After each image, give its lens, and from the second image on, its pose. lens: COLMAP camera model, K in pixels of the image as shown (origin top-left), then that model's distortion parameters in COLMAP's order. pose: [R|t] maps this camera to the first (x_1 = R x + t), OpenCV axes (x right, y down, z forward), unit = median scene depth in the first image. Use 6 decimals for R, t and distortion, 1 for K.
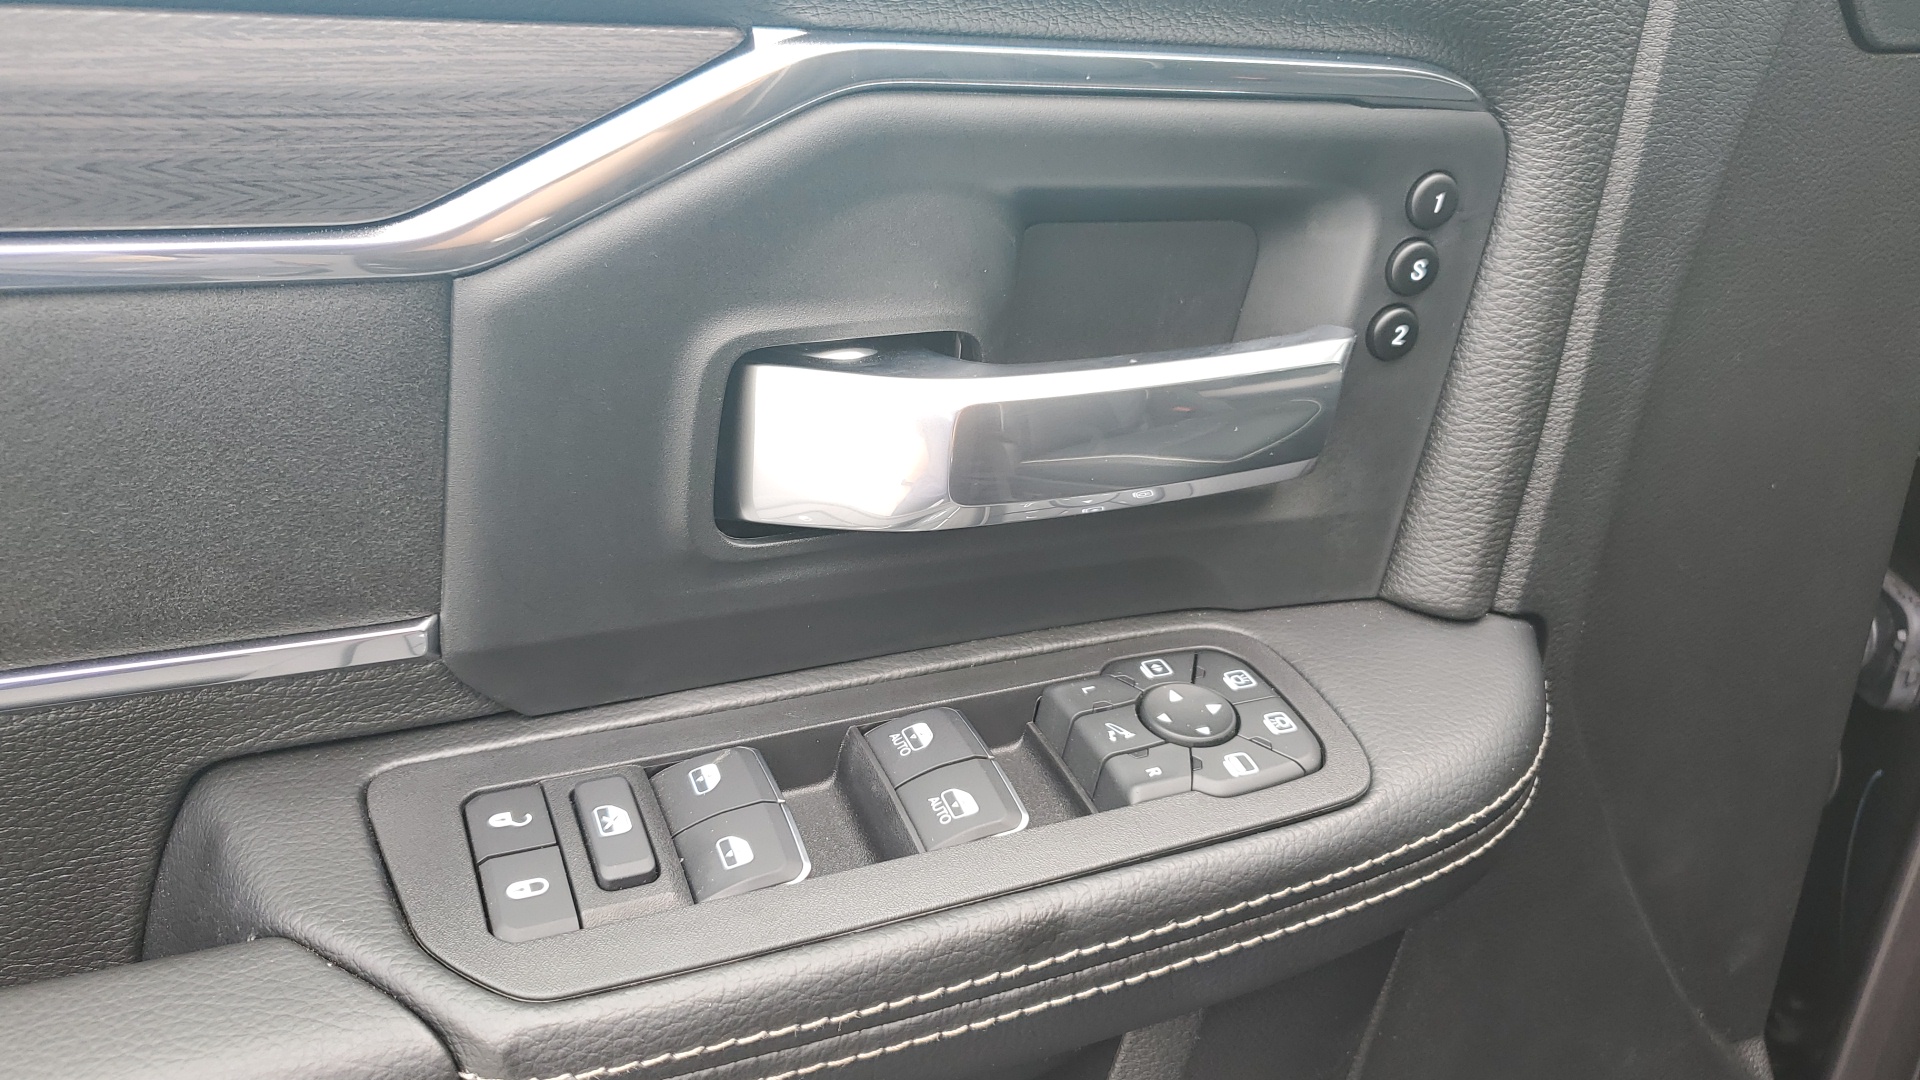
lens RADIAL K [[1515.6, 0, 962.0], [0, 1515.6, 536.2], [0, 0, 1]] dist [0.058592, -0.014275]
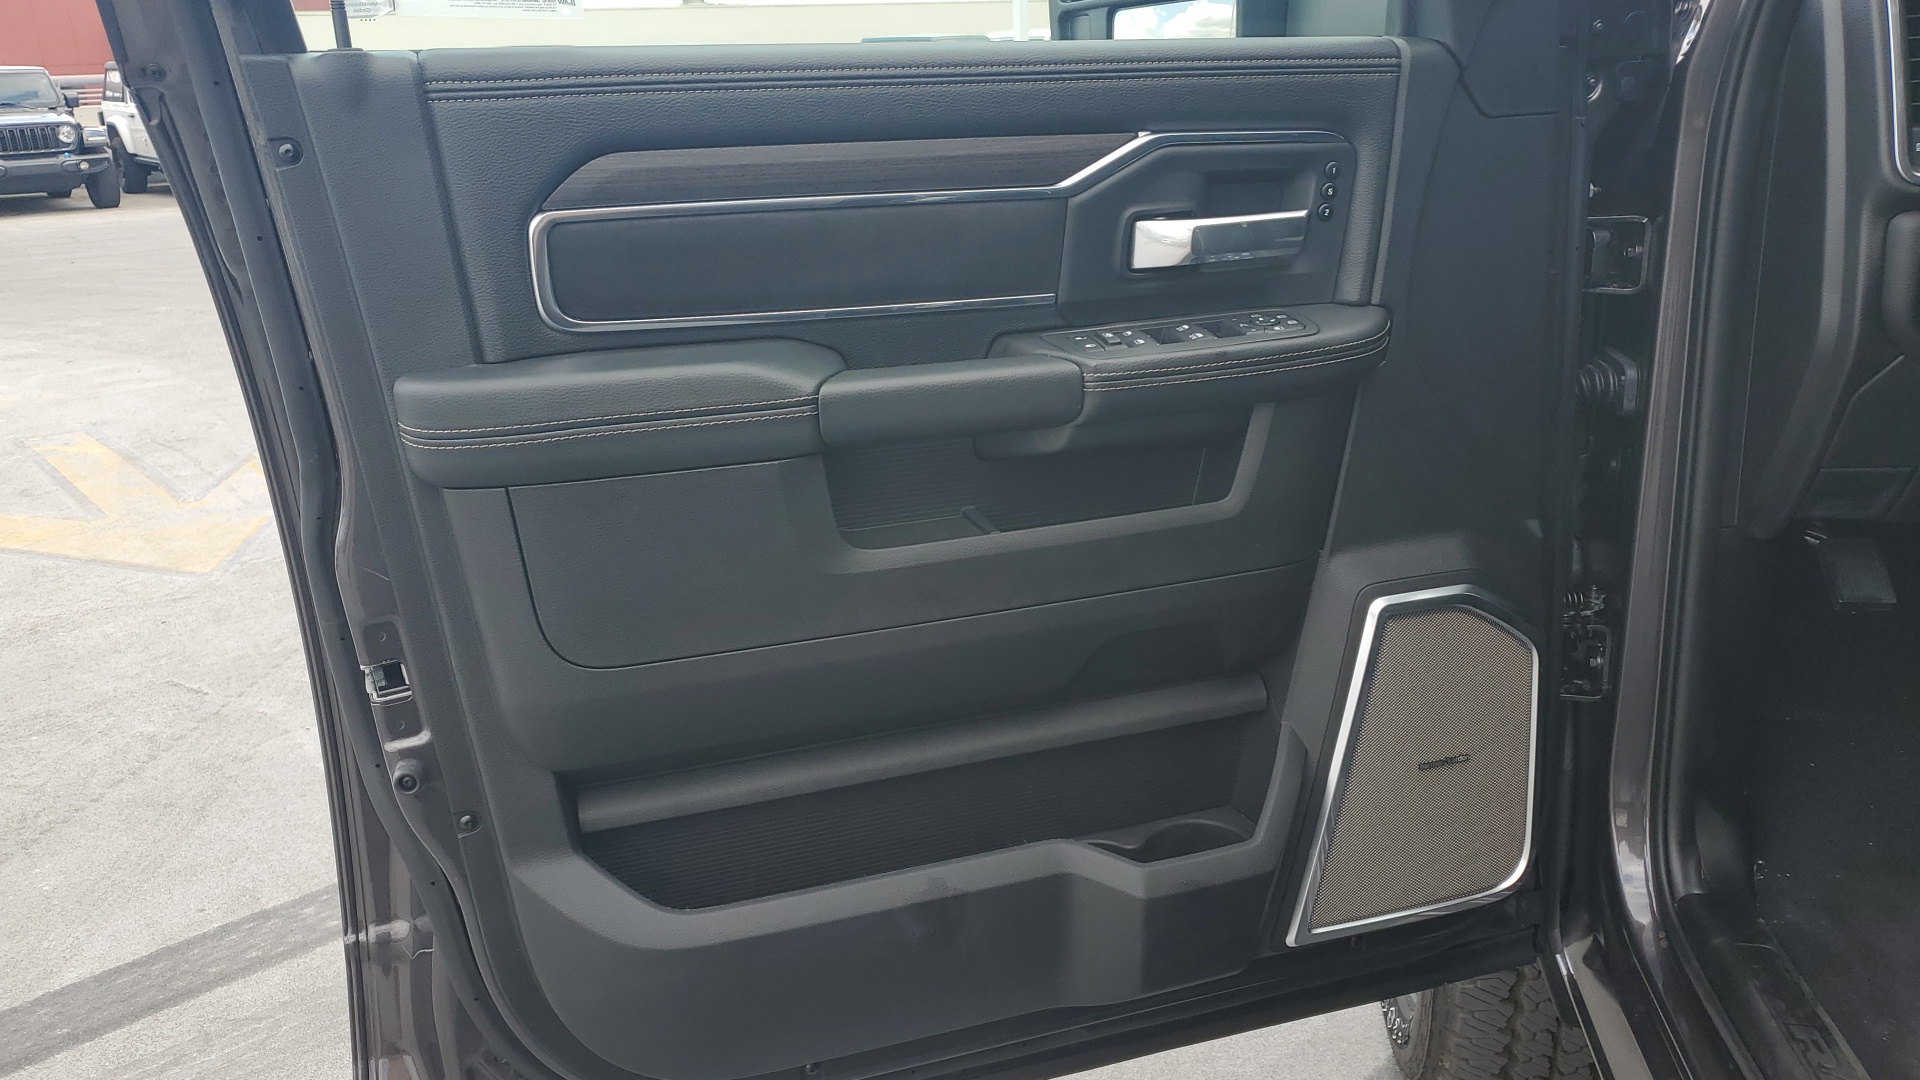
lens RADIAL K [[1515.6, 0, 968.3], [0, 1515.6, 549.9], [0, 0, 1]] dist [0.058592, -0.014275]
pose [[0.990343, -0.049266, -0.129588, -0.099312], [0.036165, 0.994170, -0.101575, 1.024429], [0.133836, 0.095908, 0.986352, -2.589534]]
